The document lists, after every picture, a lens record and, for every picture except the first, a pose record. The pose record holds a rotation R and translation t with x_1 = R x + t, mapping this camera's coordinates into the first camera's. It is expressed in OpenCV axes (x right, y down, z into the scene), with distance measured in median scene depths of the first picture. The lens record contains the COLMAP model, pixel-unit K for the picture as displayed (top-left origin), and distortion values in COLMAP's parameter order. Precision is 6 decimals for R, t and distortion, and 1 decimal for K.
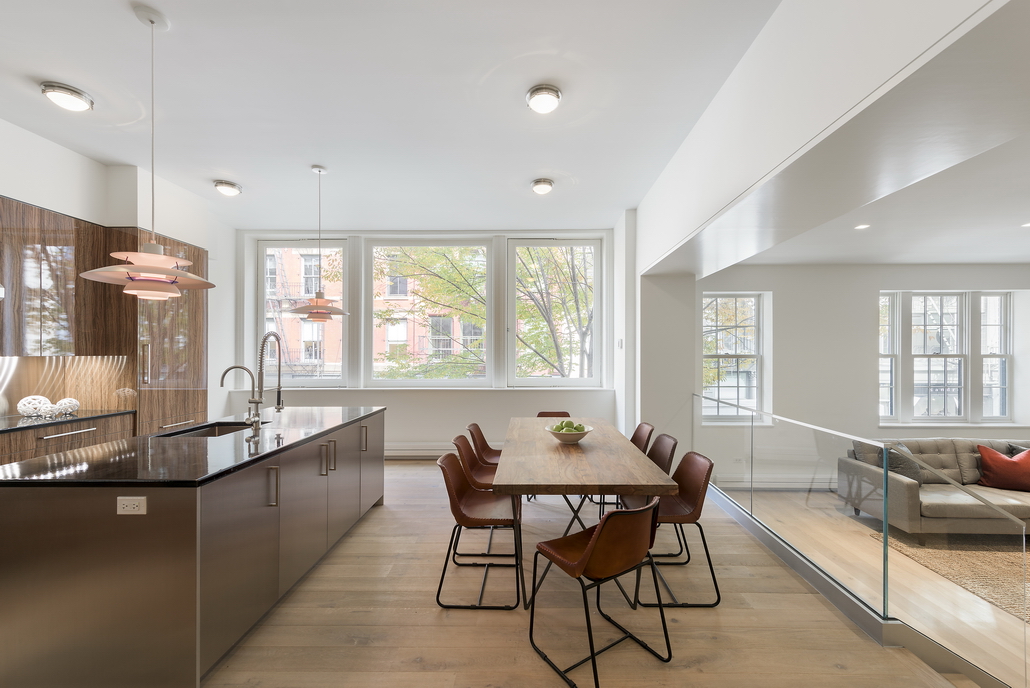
lens RADIAL K [[407.5, 0, 515.0], [0, 407.5, 344.0], [0, 0, 1]] dist [0.001079, 0.000275]
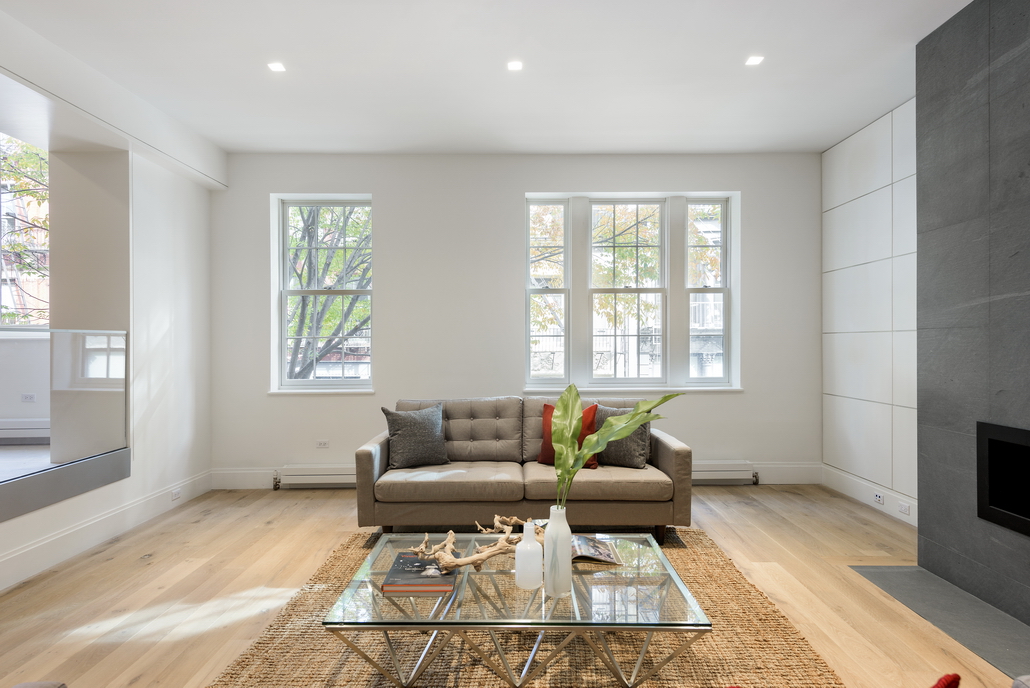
lens RADIAL K [[574.7, 0, 515.0], [0, 574.7, 344.0], [0, 0, 1]] dist [0.003403, 0.000357]
pose [[0.999219, -0.006860, 0.038906, 0.845221], [0.005861, 0.999651, 0.025747, 0.097575], [-0.039069, -0.025499, 0.998911, 0.032927]]
